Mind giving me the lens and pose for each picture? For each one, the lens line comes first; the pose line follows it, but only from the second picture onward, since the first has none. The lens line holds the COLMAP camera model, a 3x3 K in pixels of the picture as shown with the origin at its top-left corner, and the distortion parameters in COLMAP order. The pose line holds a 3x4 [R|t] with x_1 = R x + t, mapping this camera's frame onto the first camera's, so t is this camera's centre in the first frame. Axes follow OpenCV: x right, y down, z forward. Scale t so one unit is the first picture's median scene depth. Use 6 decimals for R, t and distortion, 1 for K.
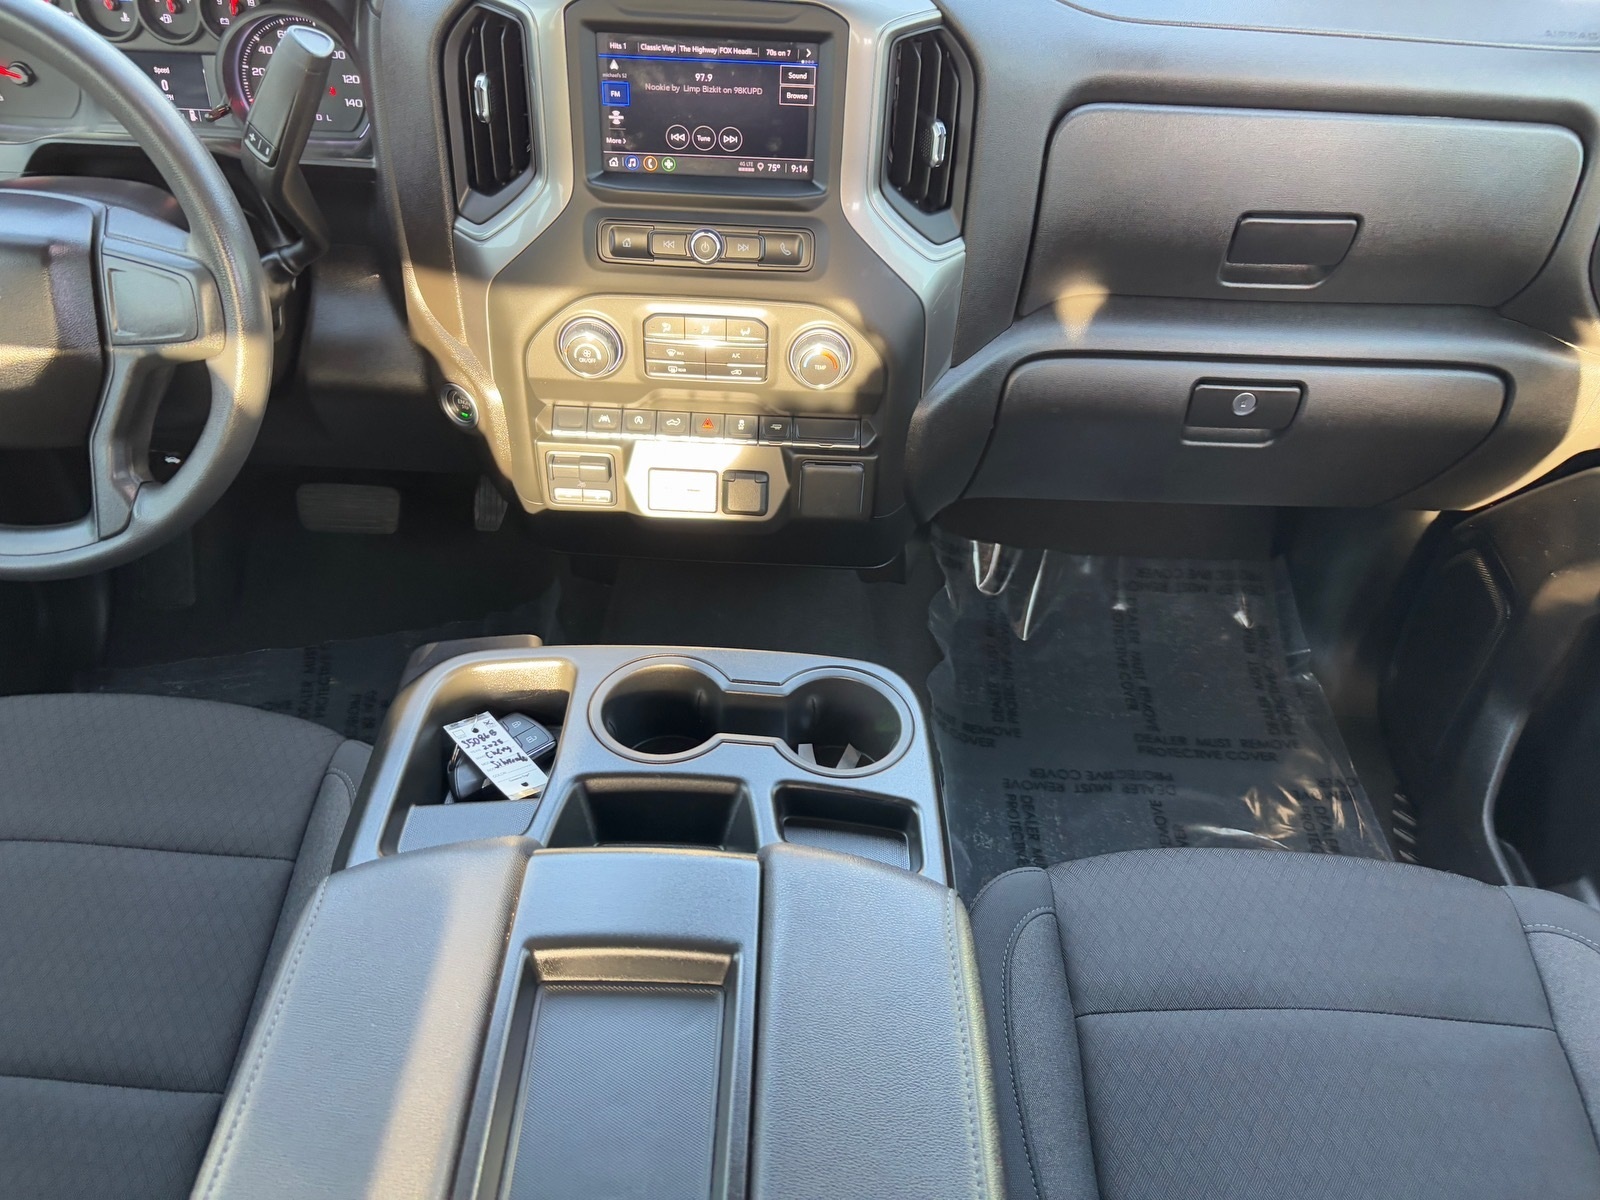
lens RADIAL K [[1230.4, 0, 798.0], [0, 1230.4, 599.3], [0, 0, 1]] dist [0.045791, -0.058612]
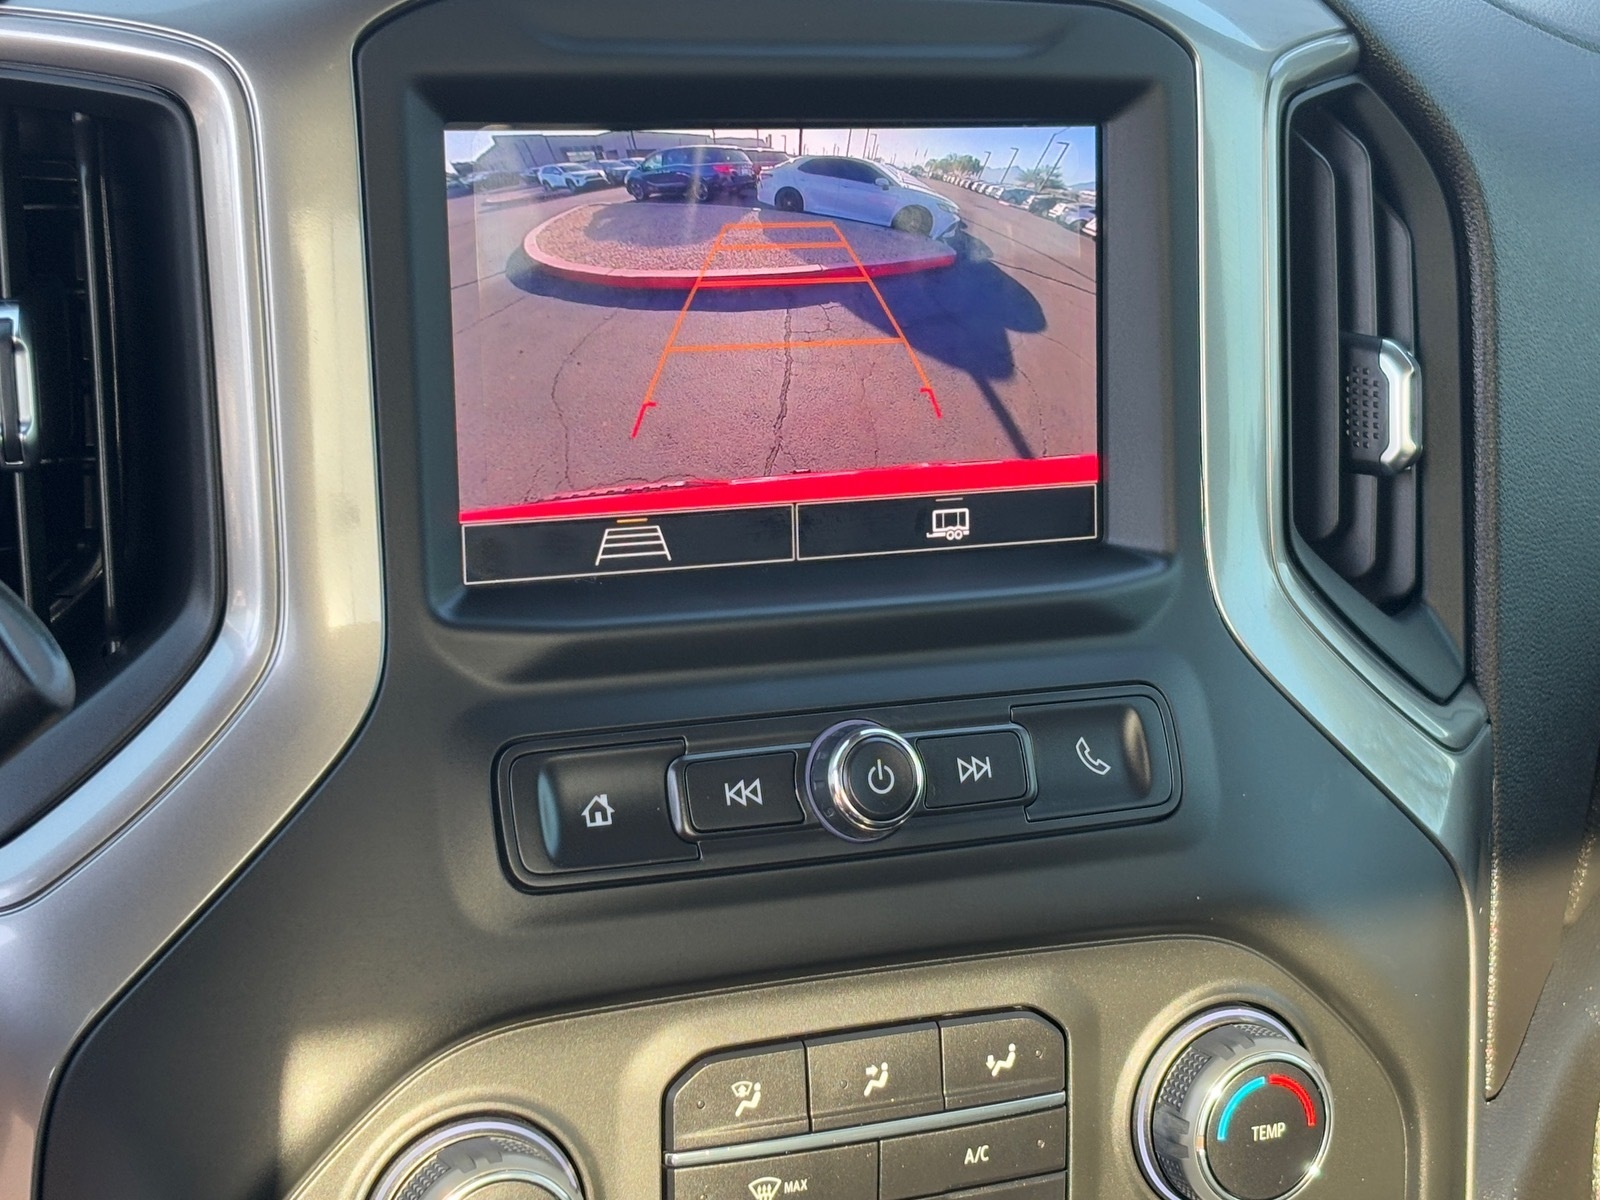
lens RADIAL K [[3116.6, 0, 781.8], [0, 3116.6, 669.2], [0, 0, 1]] dist [0.233518, 0.000000]
pose [[0.889807, -0.118988, 0.440552, -0.405844], [0.304877, 0.873344, -0.379895, -0.041750], [-0.339550, 0.472347, 0.813384, 0.413913]]
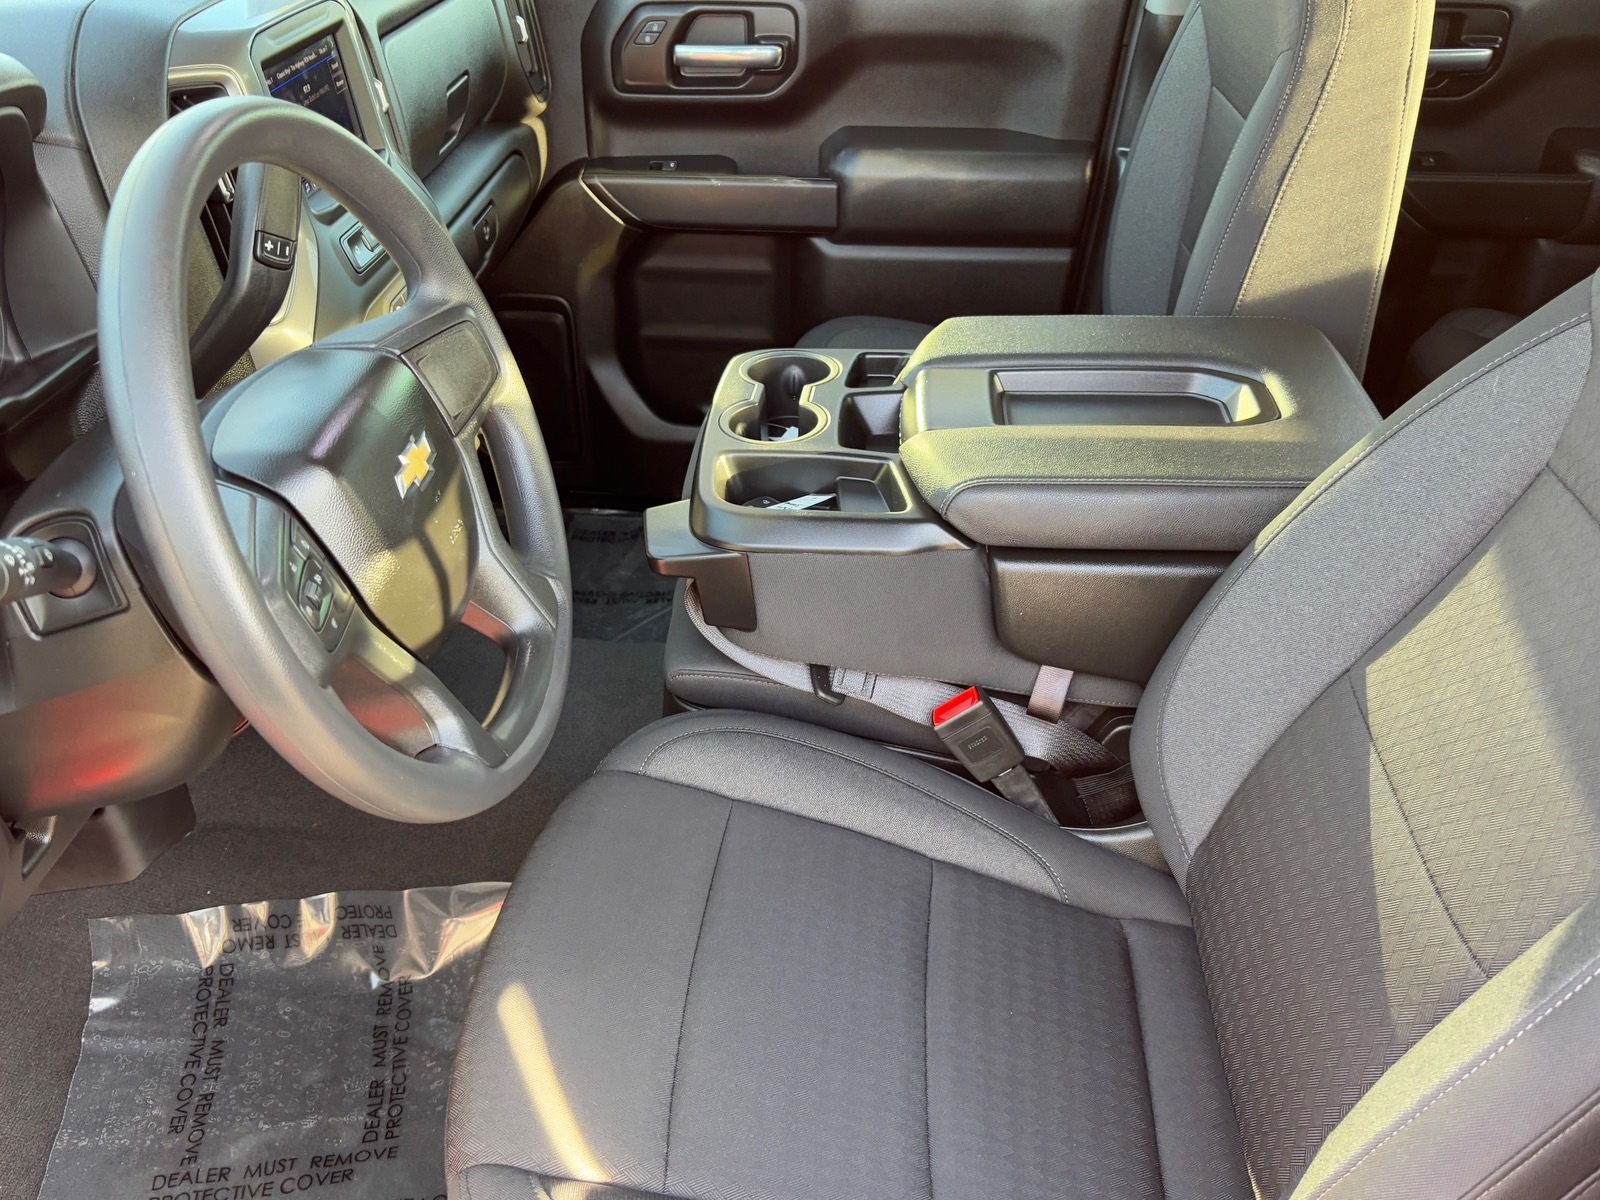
lens RADIAL K [[1398.8, 0, 813.7], [0, 1398.8, 610.3], [0, 0, 1]] dist [0.031620, -0.024257]
pose [[0.045591, -0.572002, 0.818984, -1.291564], [0.667218, 0.627591, 0.401185, -0.320115], [-0.743466, 0.528151, 0.410262, 0.383771]]
